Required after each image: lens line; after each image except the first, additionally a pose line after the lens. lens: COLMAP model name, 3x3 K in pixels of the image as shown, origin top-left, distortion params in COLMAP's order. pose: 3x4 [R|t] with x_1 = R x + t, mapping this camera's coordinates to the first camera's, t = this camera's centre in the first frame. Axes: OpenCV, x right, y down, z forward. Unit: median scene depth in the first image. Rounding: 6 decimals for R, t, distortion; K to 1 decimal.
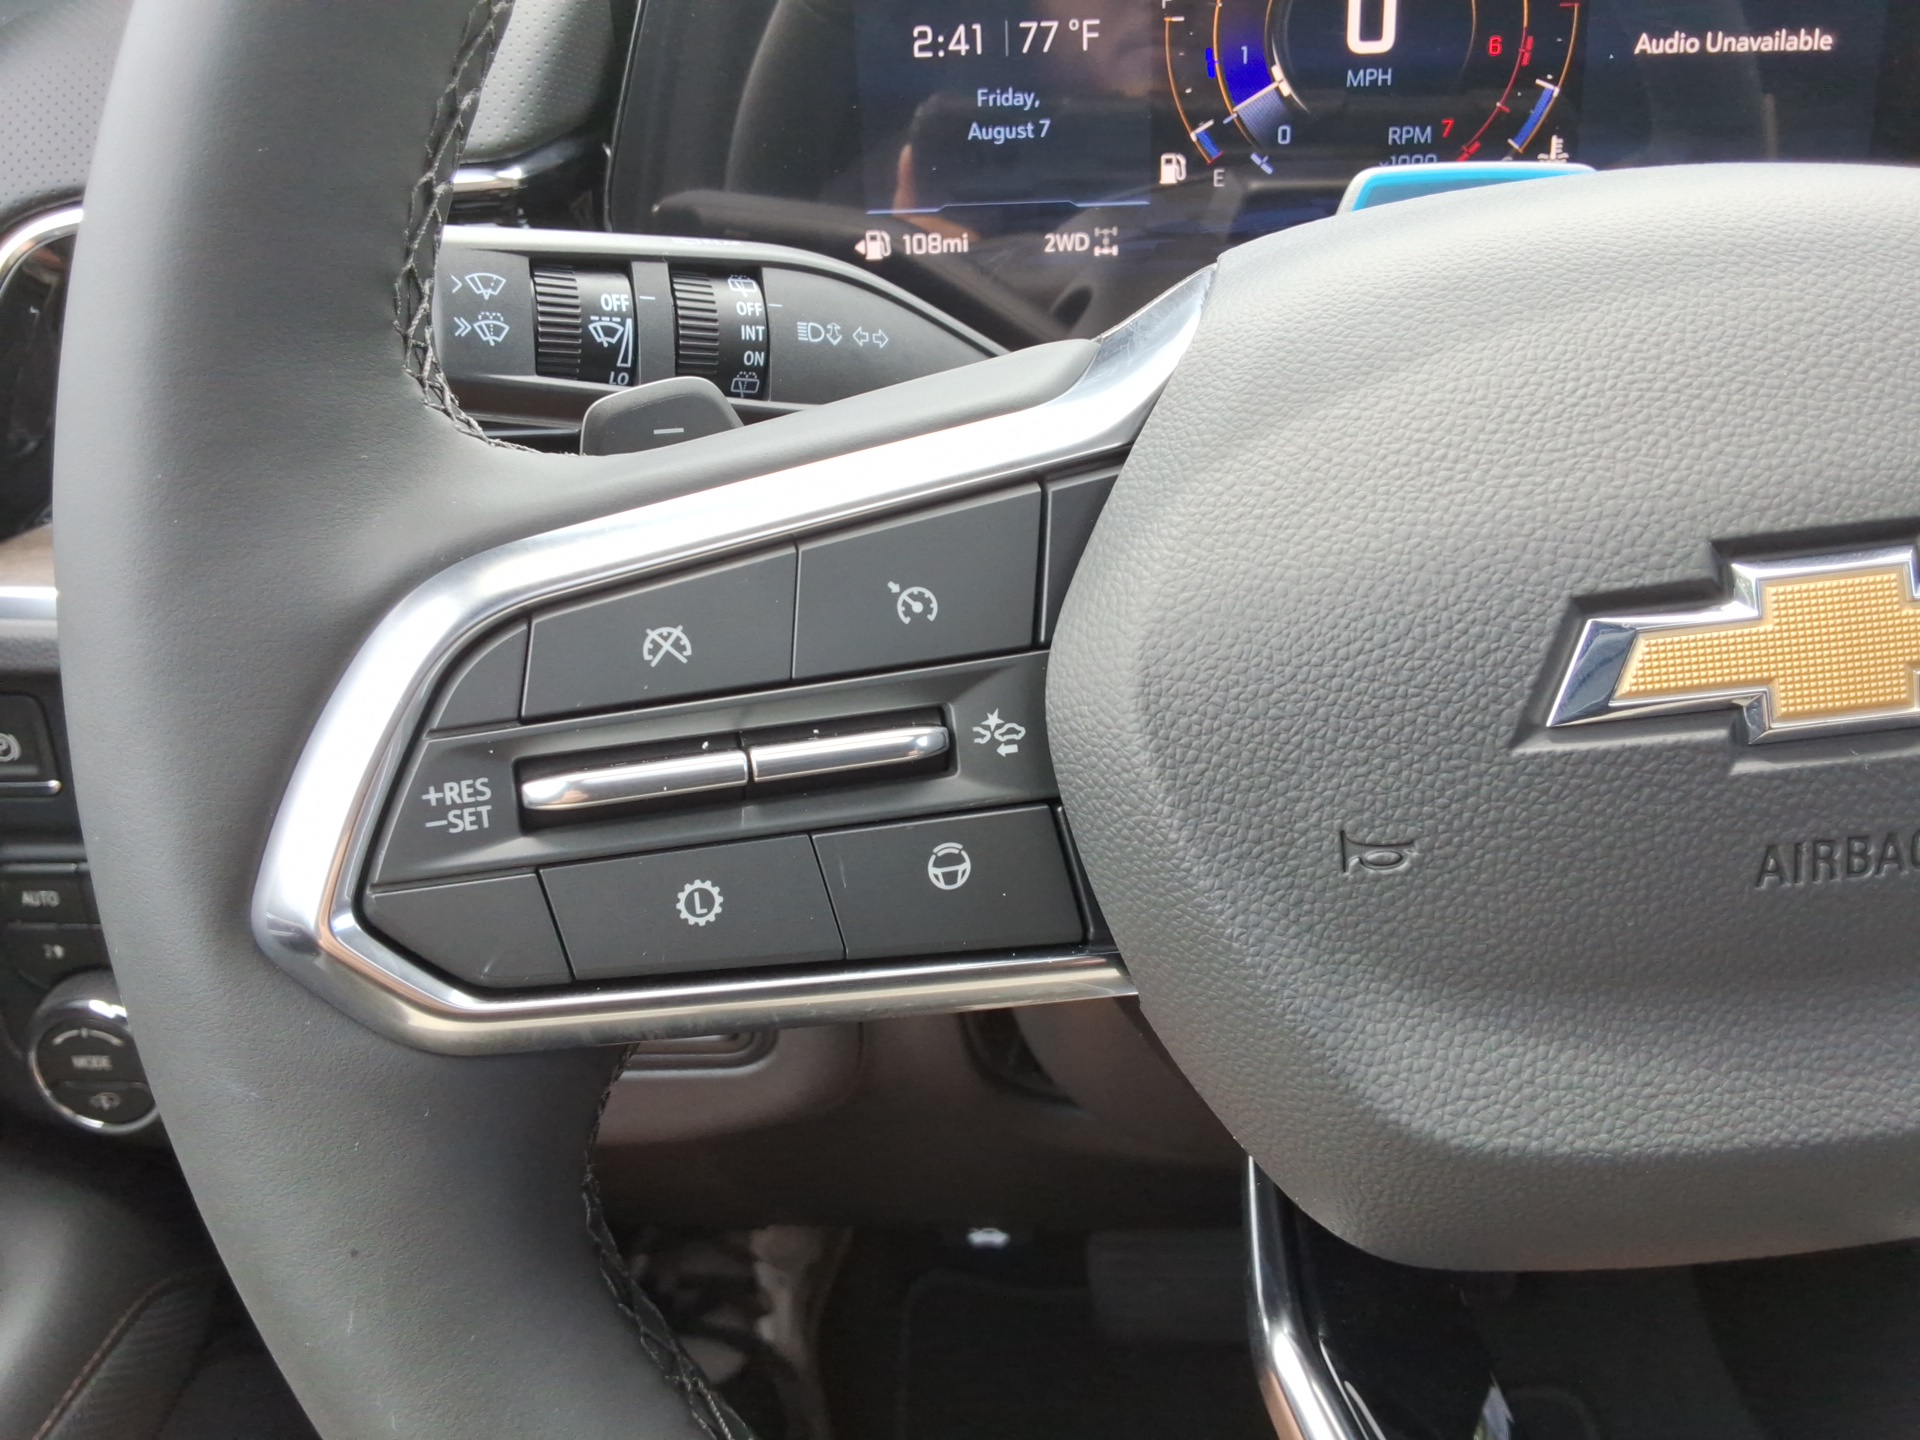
lens RADIAL K [[1565.9, 0, 981.3], [0, 1565.9, 699.6], [0, 0, 1]] dist [0.174827, -0.337036]
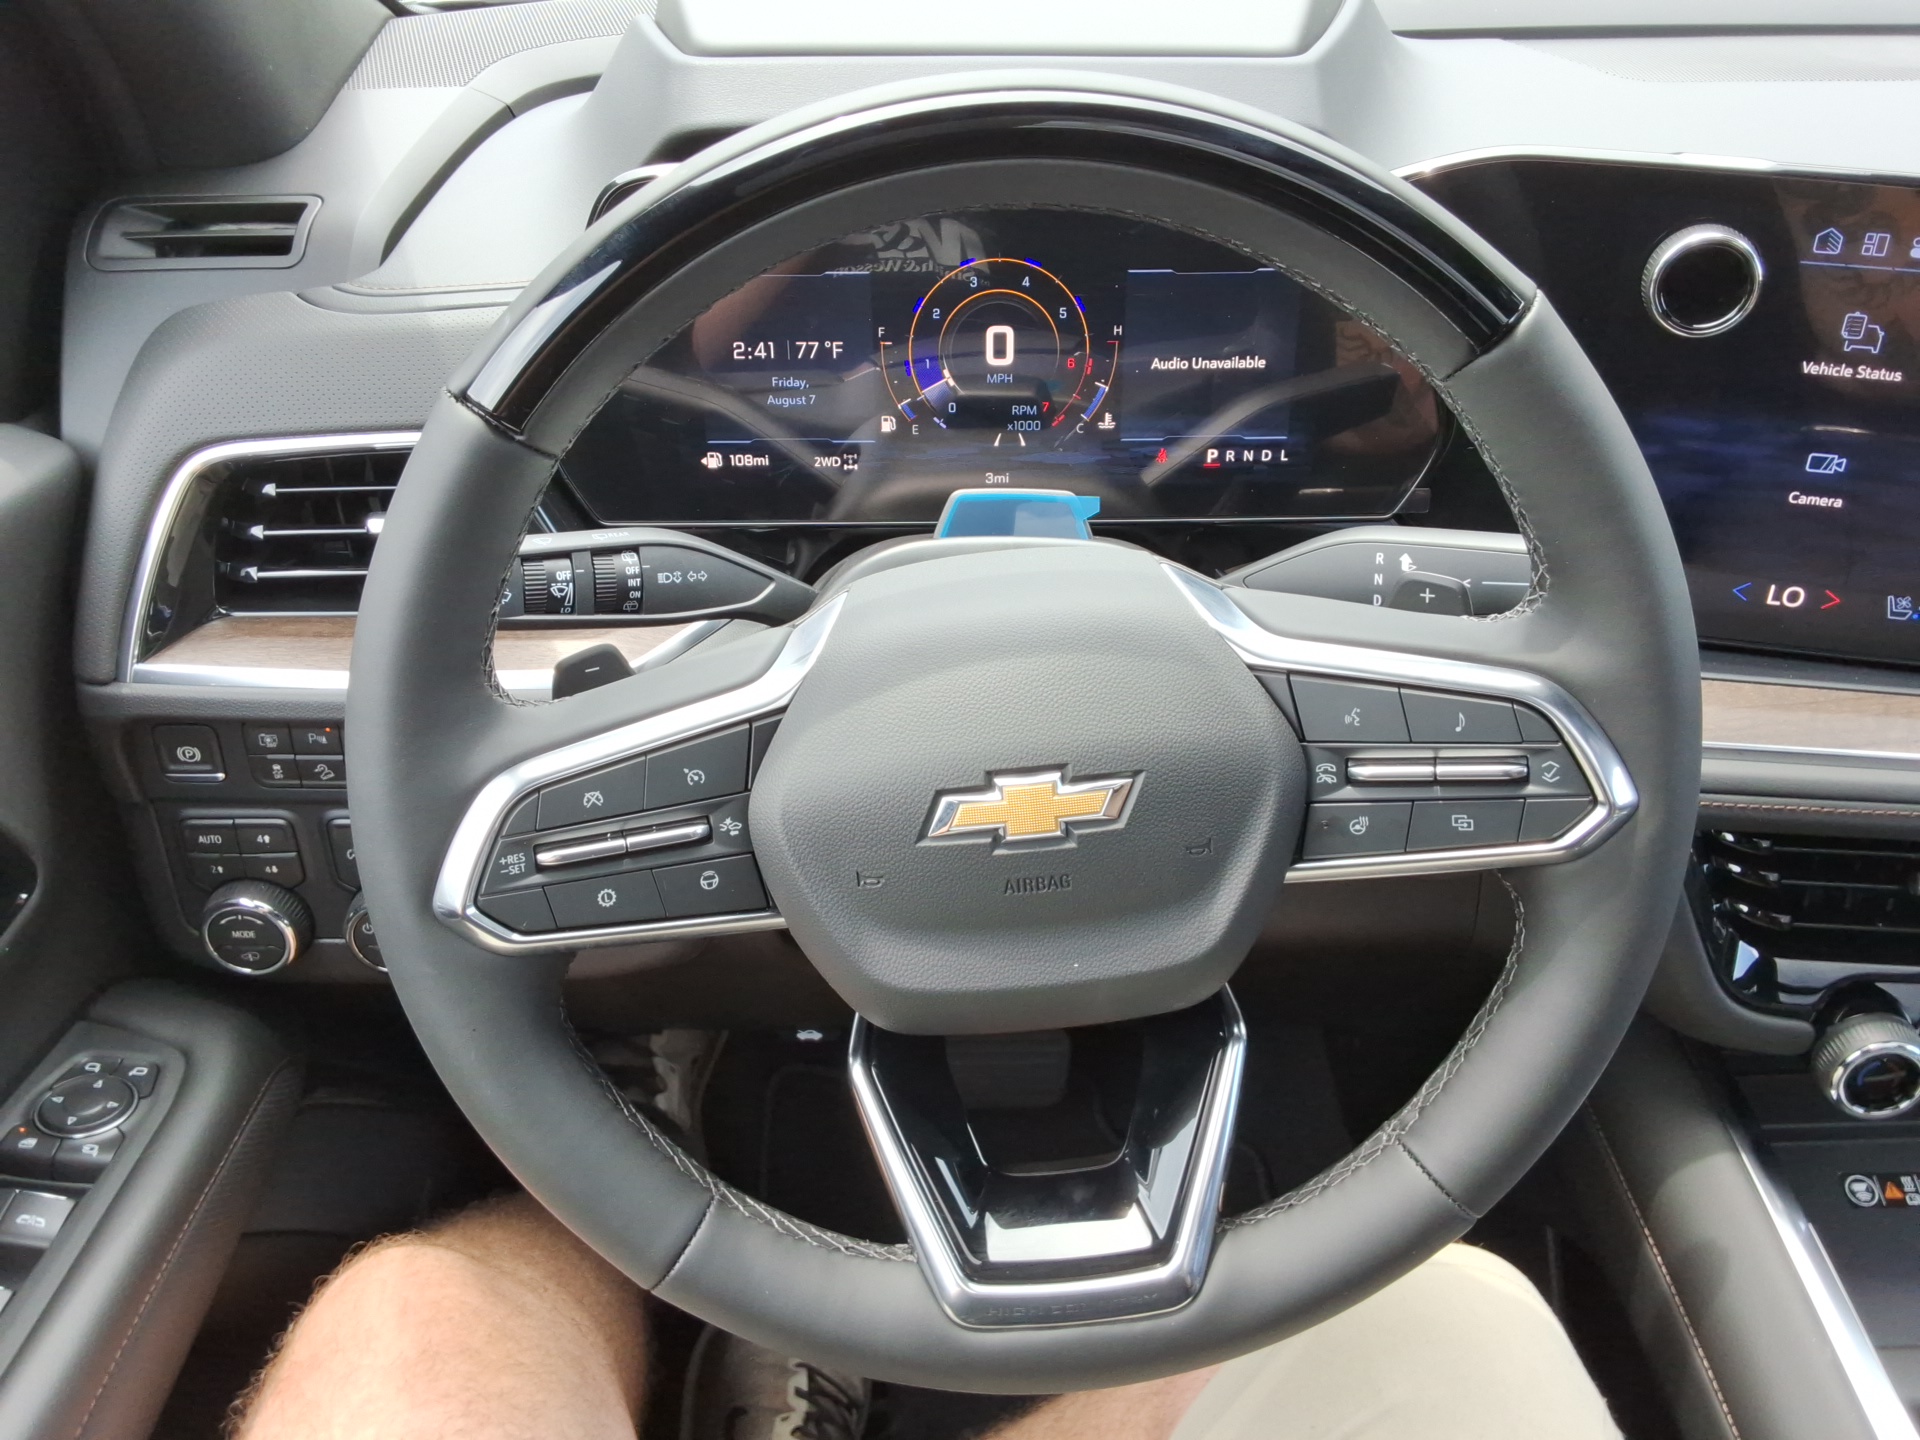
lens RADIAL K [[1565.9, 0, 981.3], [0, 1565.9, 699.6], [0, 0, 1]] dist [0.174827, -0.337036]
pose [[0.998533, 0.011737, 0.052853, 0.194203], [-0.017342, 0.994121, 0.106876, -0.320499], [-0.051288, -0.107636, 0.992867, -1.039787]]
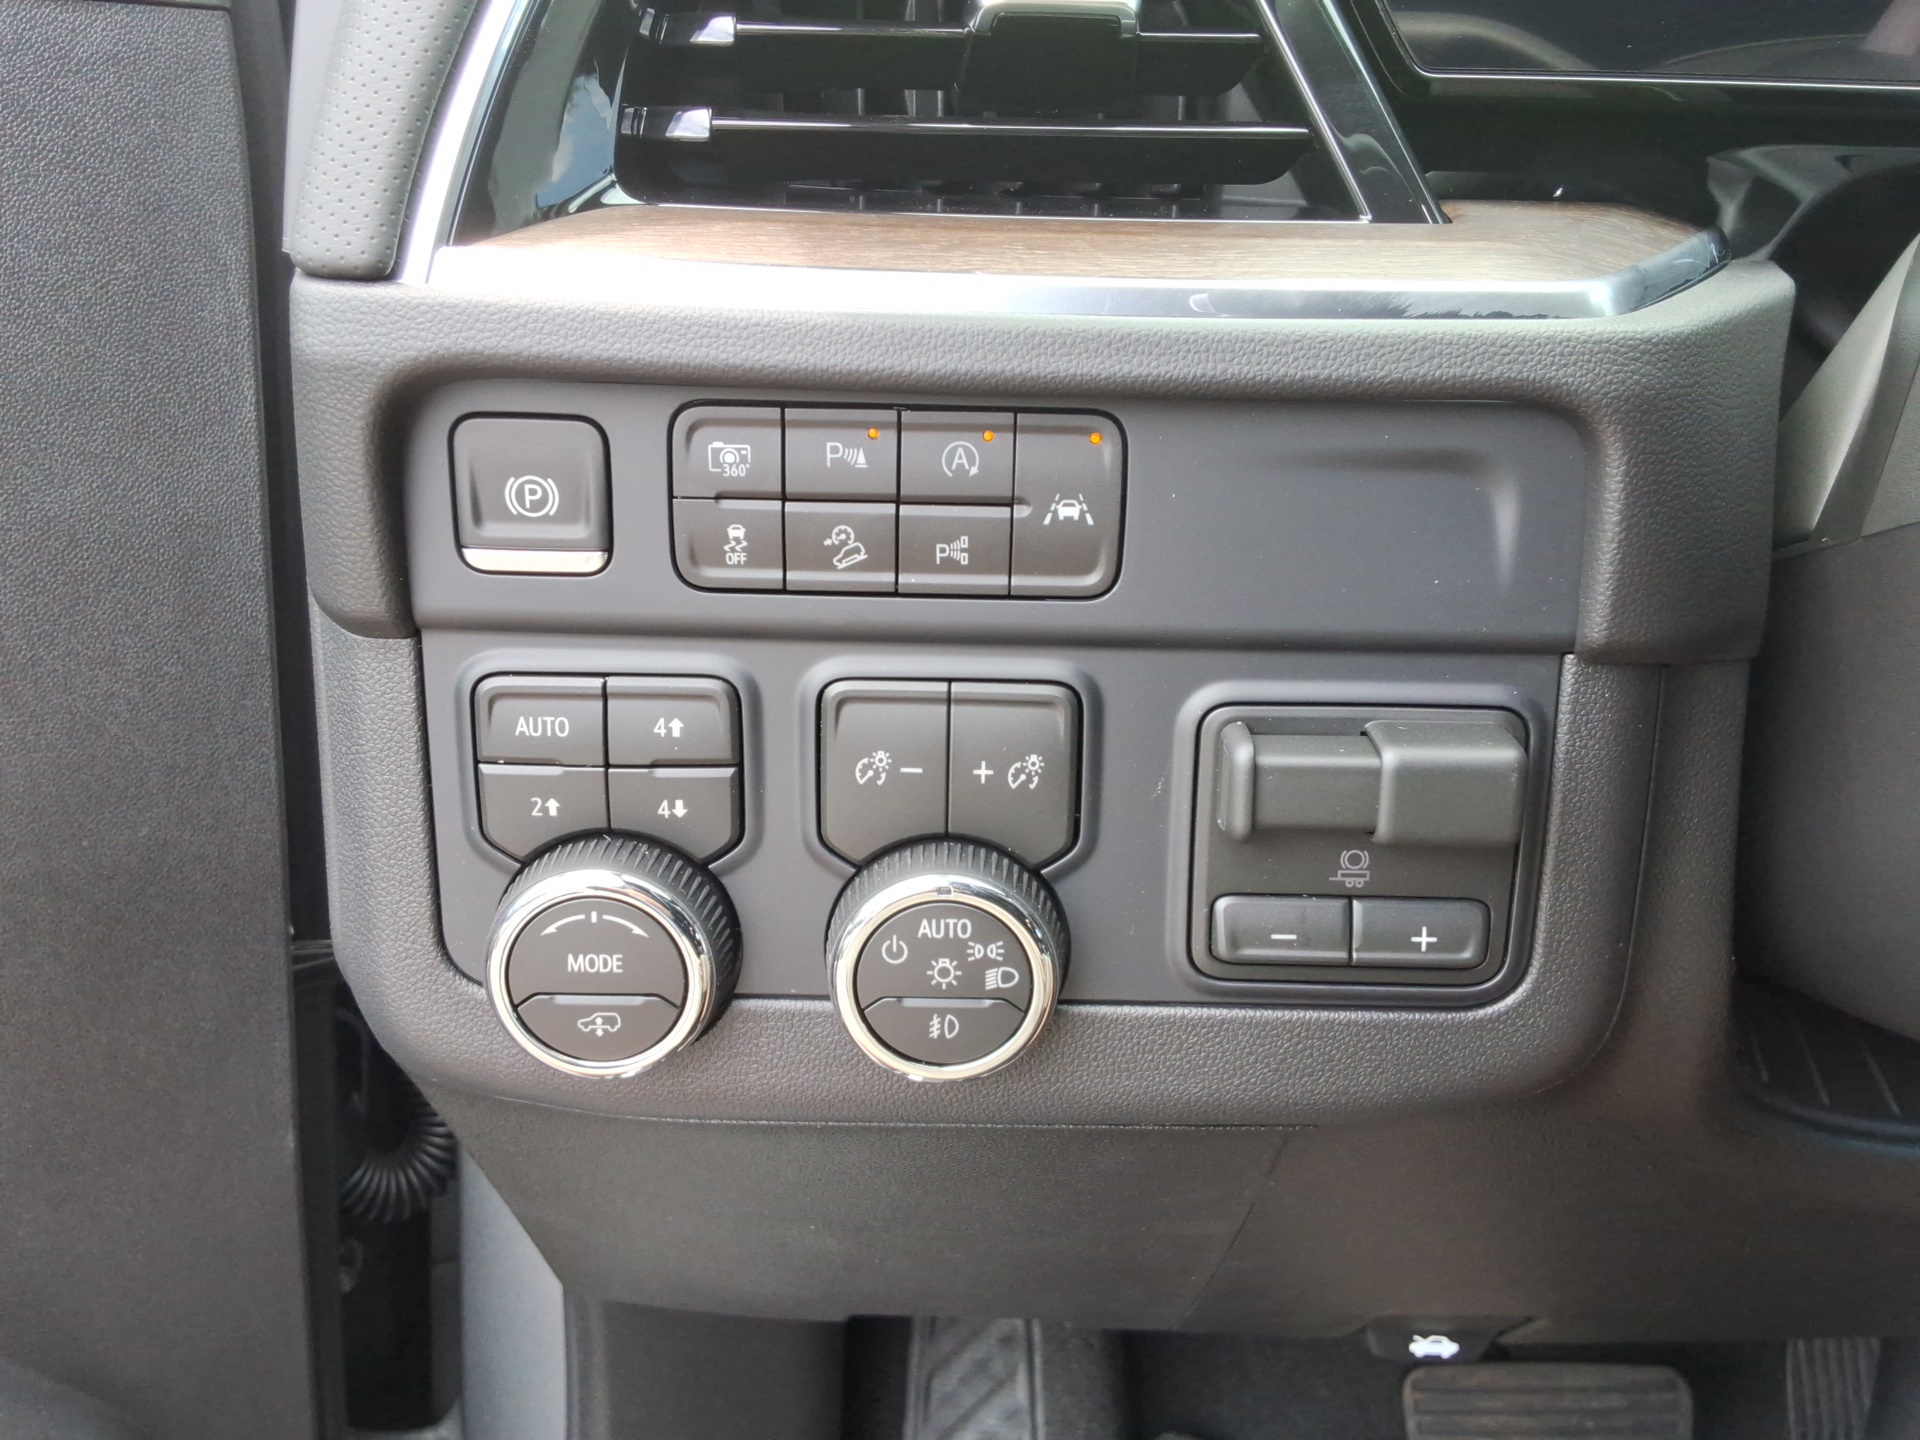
lens RADIAL K [[1549.7, 0, 972.3], [0, 1549.7, 692.5], [0, 0, 1]] dist [0.118710, -0.190036]
pose [[0.998349, 0.040226, 0.041010, -0.633001], [-0.034656, 0.991105, -0.128491, 0.285800], [-0.045814, 0.126858, 0.990862, 0.439813]]
